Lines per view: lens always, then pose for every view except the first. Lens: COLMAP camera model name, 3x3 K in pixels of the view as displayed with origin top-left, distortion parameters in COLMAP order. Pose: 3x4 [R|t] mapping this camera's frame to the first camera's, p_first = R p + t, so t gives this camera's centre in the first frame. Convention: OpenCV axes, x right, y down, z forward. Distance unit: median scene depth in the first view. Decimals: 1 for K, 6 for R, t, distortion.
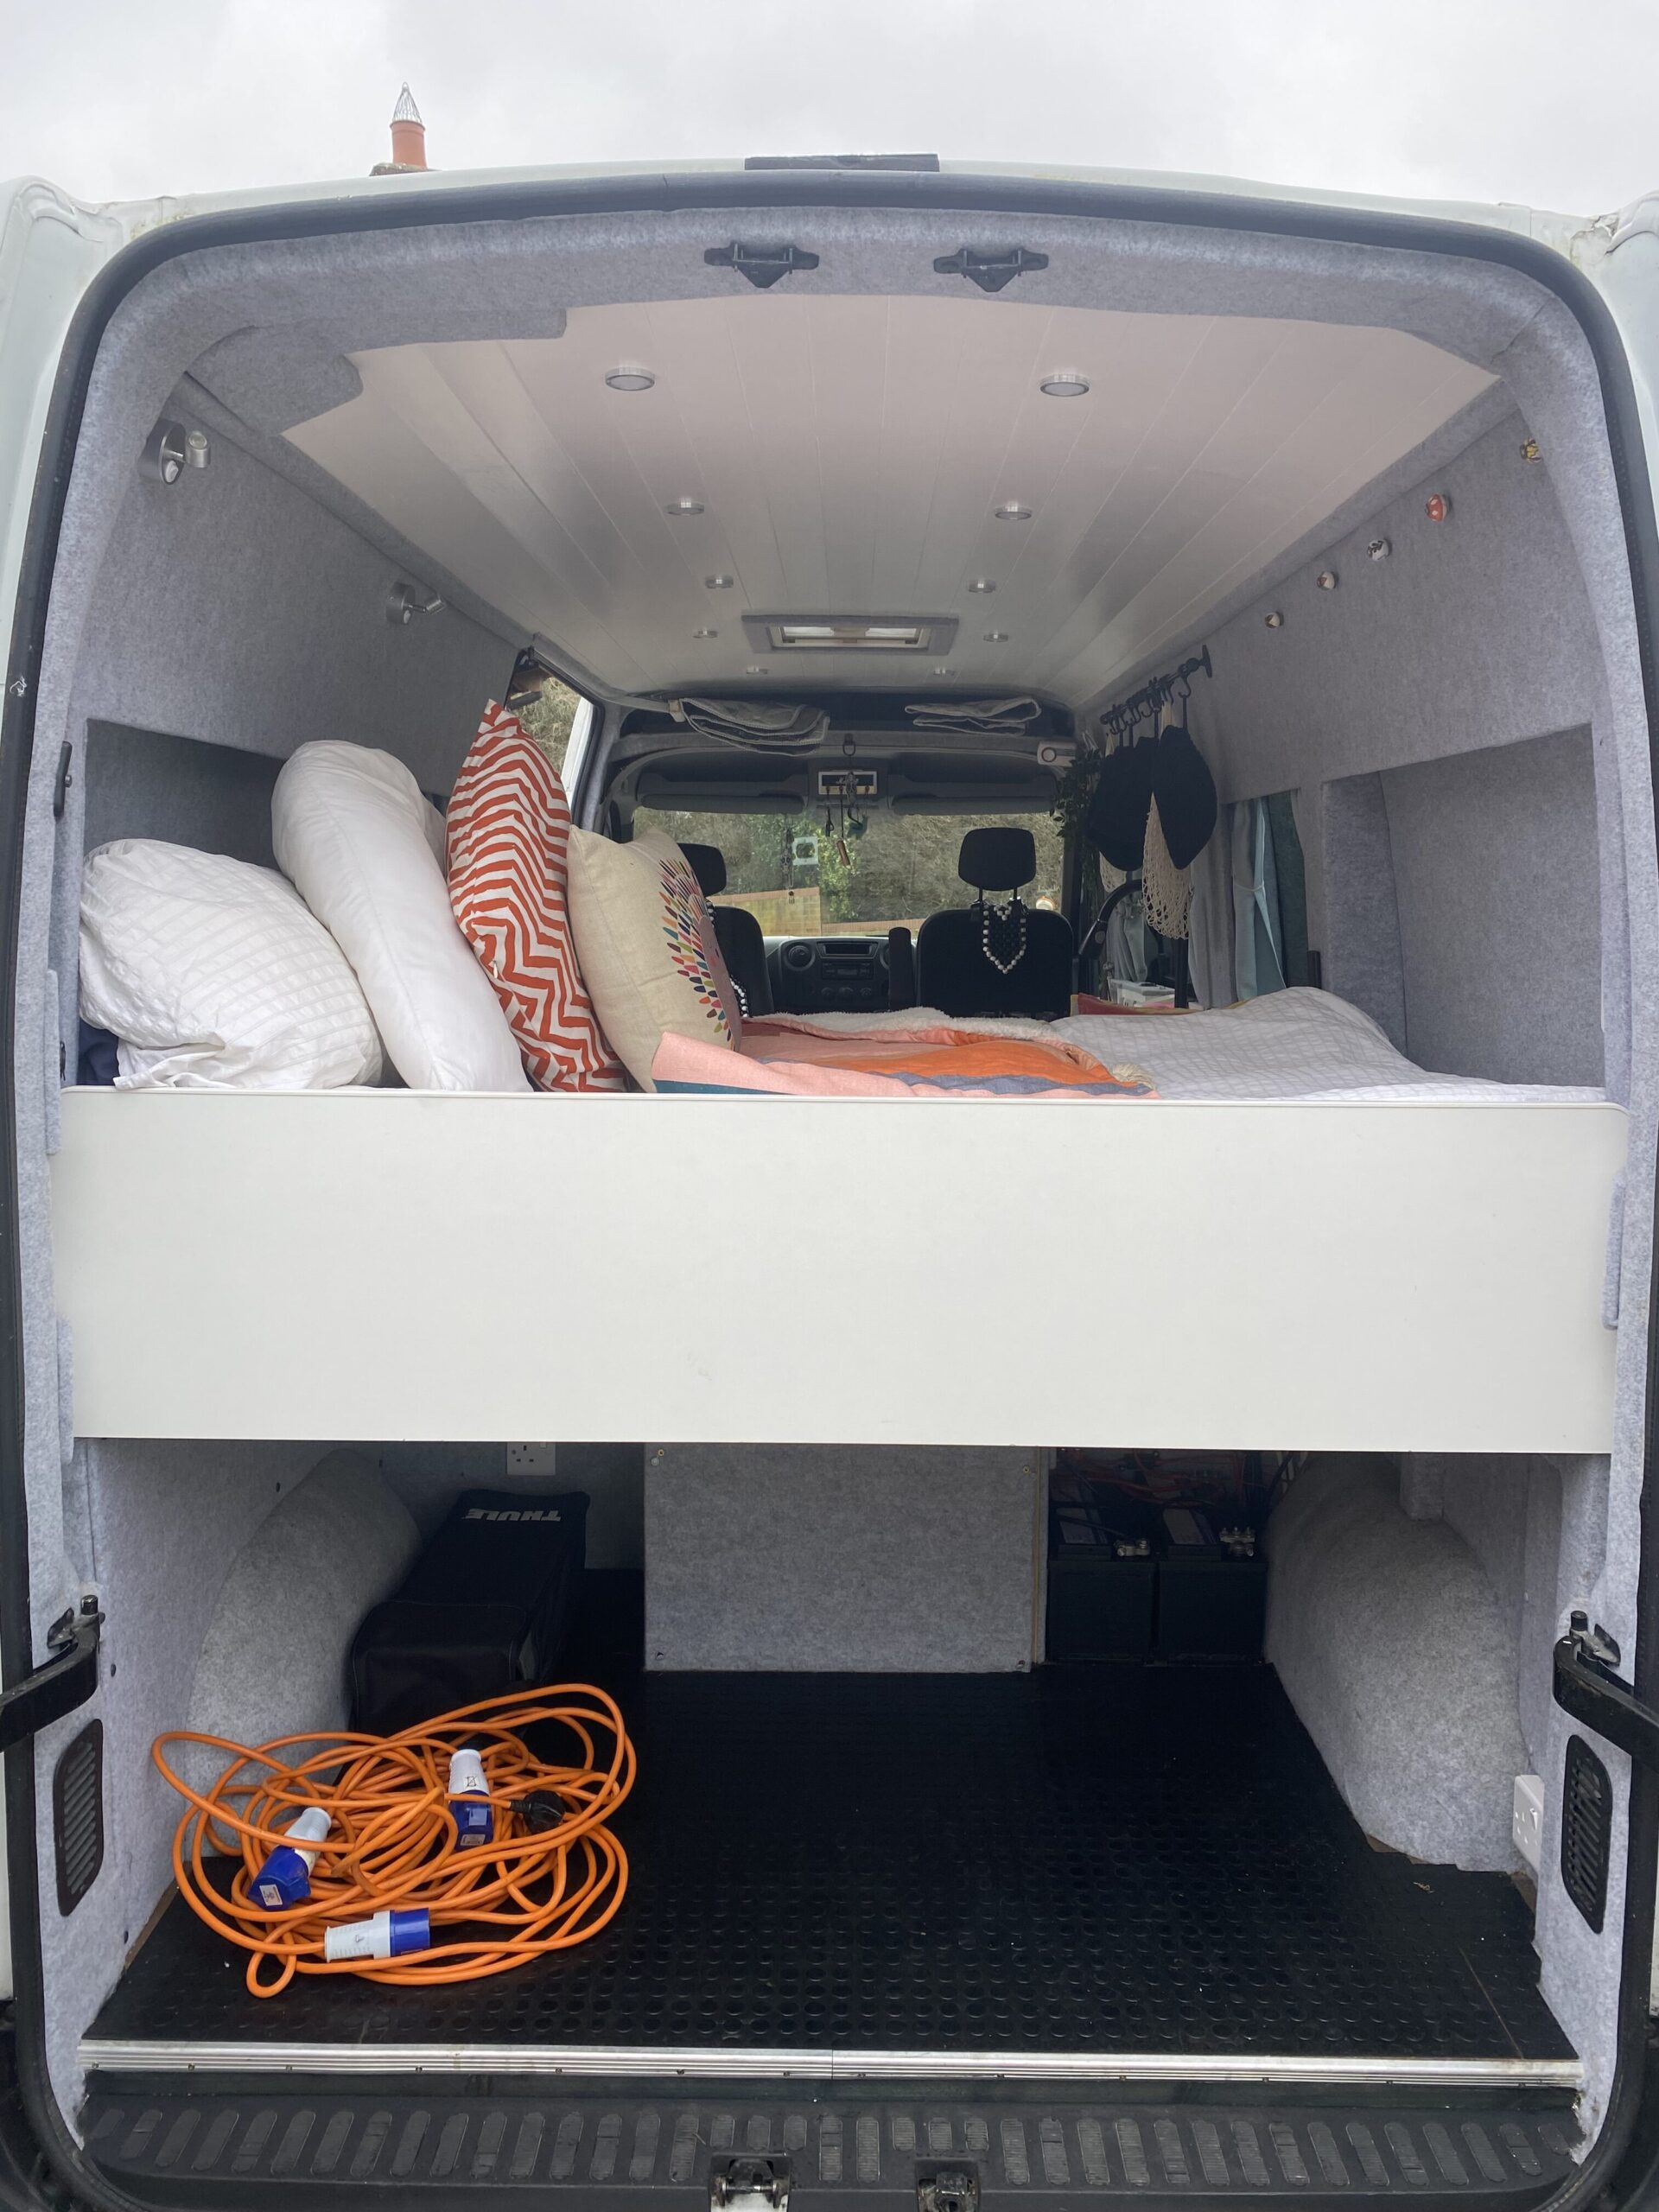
lens RADIAL K [[1681.4, 0, 835.8], [0, 1681.4, 1112.1], [0, 0, 1]] dist [0.035253, -0.039908]
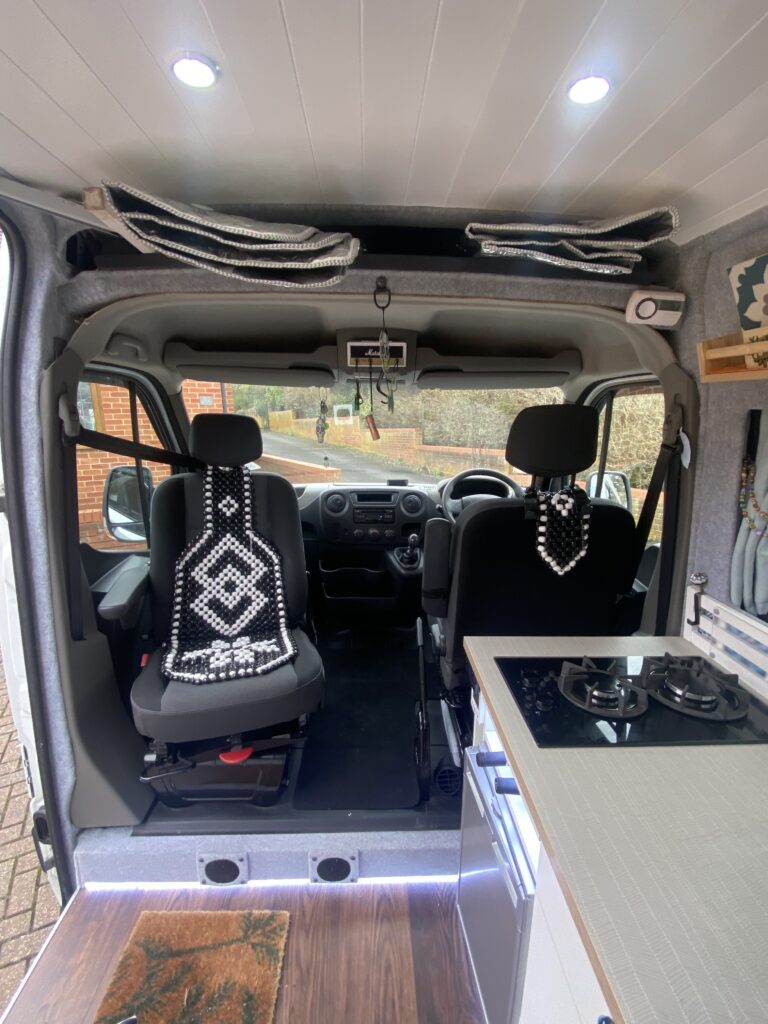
lens RADIAL K [[466.0, 0, 384.0], [0, 466.0, 512.0], [0, 0, 1]] dist [0.029301, -0.024643]
pose [[0.999147, -0.001988, 0.041235, -0.000278], [-0.001169, 0.997078, 0.076385, -0.131984], [-0.041266, -0.076369, 0.996225, 0.759576]]
